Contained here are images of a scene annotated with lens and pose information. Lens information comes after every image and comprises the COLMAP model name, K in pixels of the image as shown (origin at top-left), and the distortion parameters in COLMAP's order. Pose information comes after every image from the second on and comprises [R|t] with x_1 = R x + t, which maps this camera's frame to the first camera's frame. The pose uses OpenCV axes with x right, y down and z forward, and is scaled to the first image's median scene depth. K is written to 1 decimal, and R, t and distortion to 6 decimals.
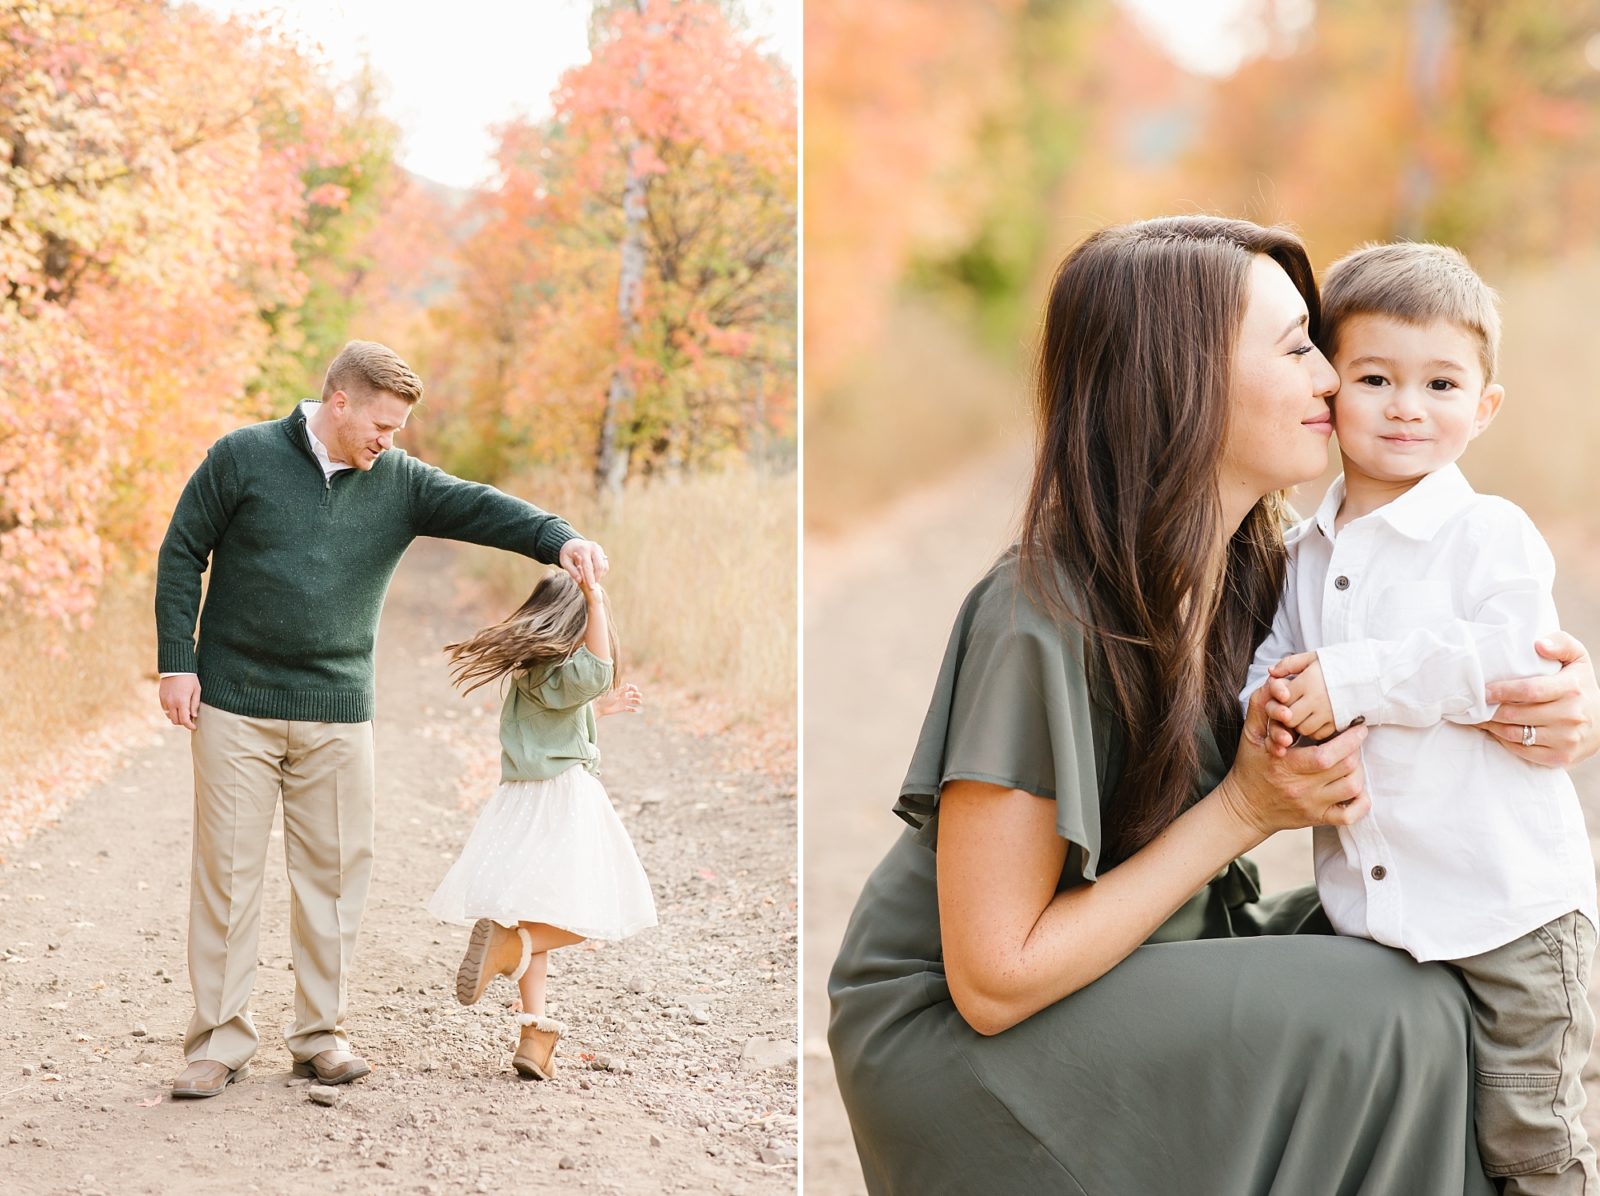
lens RADIAL K [[5482.7, 0, 800.0], [0, 5482.7, 598.0], [0, 0, 1]] dist [-0.142588, 1.587968]
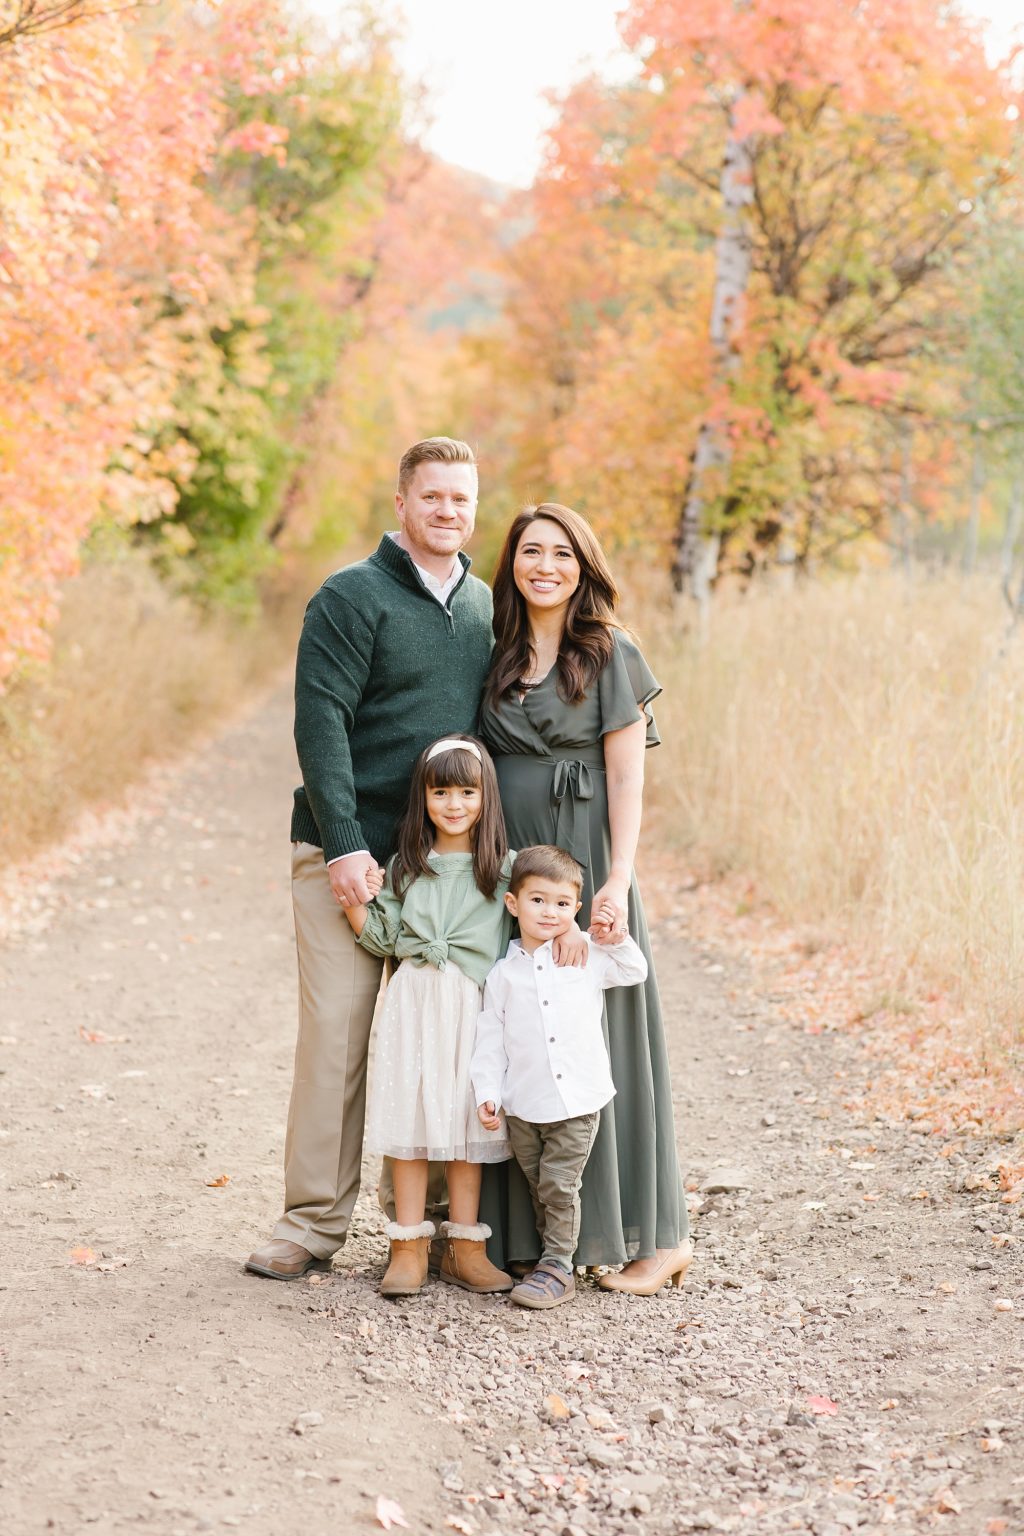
lens RADIAL K [[6968.0, 0, 512.0], [0, 6968.0, 768.0], [0, 0, 1]] dist [-0.257034, 10.357515]
pose [[0.997816, 0.023043, -0.061912, -0.002341], [-0.022595, 0.999713, 0.007928, -0.004320], [0.062077, -0.006512, 0.998050, 0.118864]]
